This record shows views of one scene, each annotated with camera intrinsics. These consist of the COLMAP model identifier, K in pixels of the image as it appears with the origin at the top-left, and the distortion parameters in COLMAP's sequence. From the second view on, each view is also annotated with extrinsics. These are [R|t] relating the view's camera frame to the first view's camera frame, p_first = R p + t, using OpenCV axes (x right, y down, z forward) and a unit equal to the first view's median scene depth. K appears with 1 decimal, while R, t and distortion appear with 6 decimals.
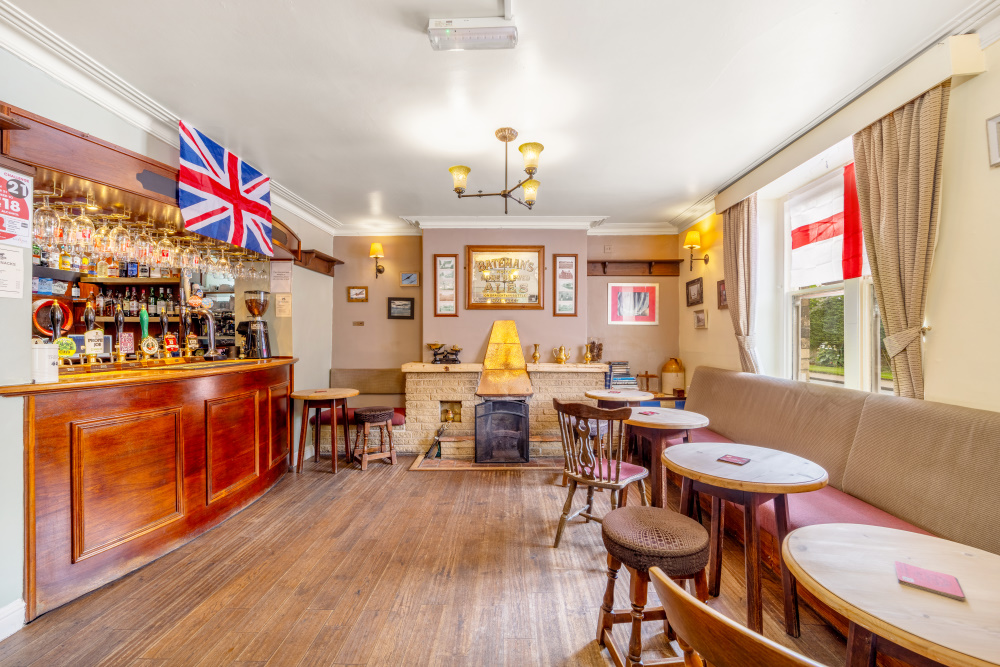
lens RADIAL K [[412.7, 0, 501.7], [0, 412.7, 336.0], [0, 0, 1]] dist [0.002403, 0.000142]
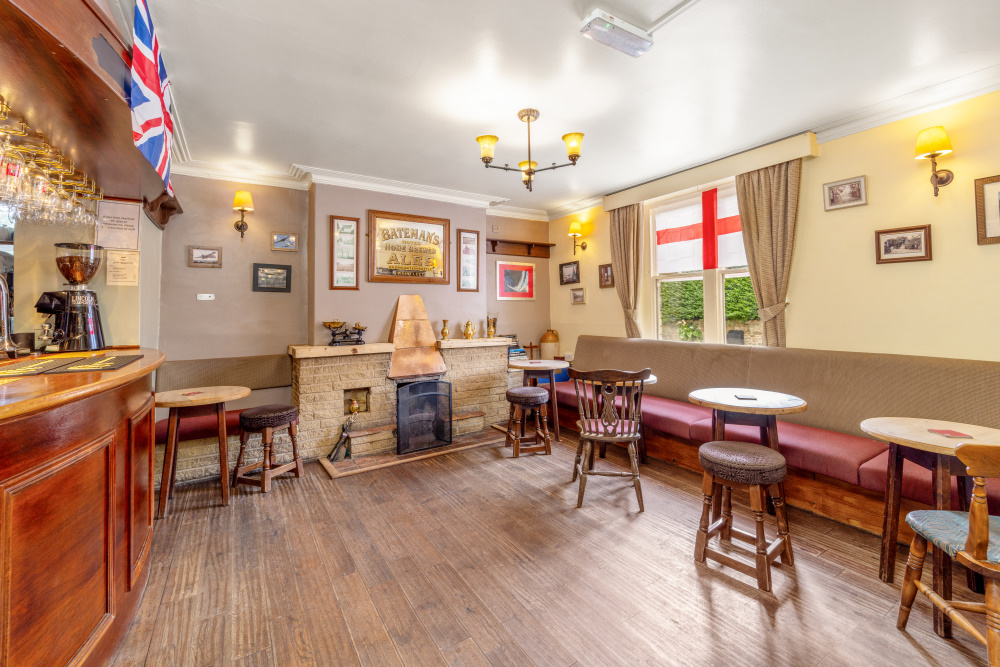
lens RADIAL K [[426.0, 0, 501.6], [0, 426.0, 297.0], [0, 0, 1]] dist [0.001066, 0.000004]
pose [[0.836674, 0.009384, 0.547620, -0.364444], [0.010086, 0.999420, -0.032536, -0.000084], [-0.547608, 0.032745, 0.836094, 0.094343]]
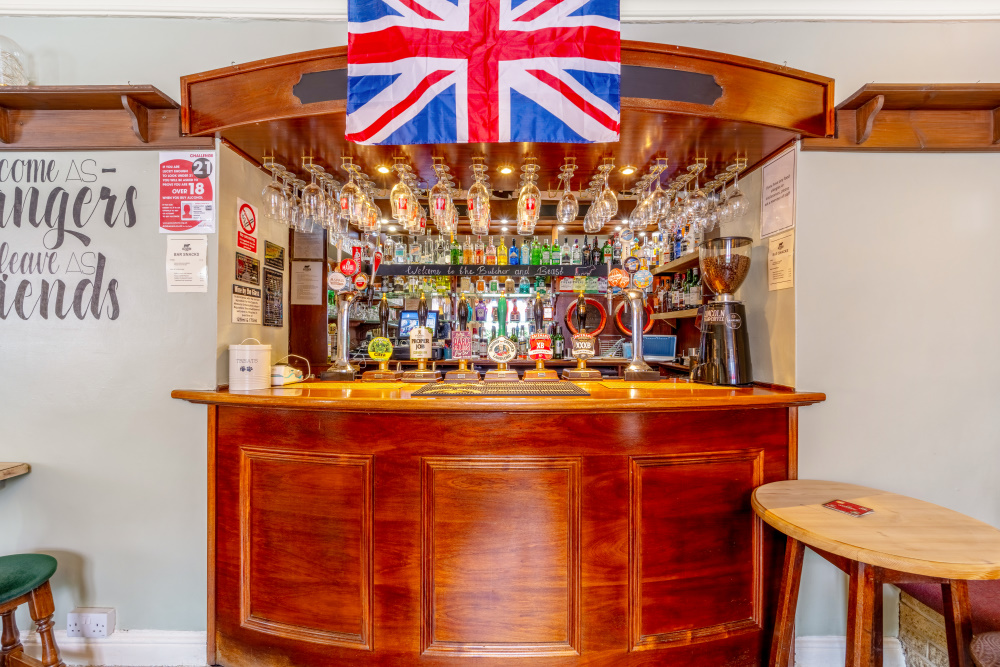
lens RADIAL K [[412.7, 0, 501.7], [0, 412.7, 336.0], [0, 0, 1]] dist [0.002403, 0.000142]
pose [[0.019433, 0.000839, -0.999811, -0.112441], [-0.001266, 0.999999, 0.000815, 0.000073], [0.999810, 0.001250, 0.019434, 0.658613]]
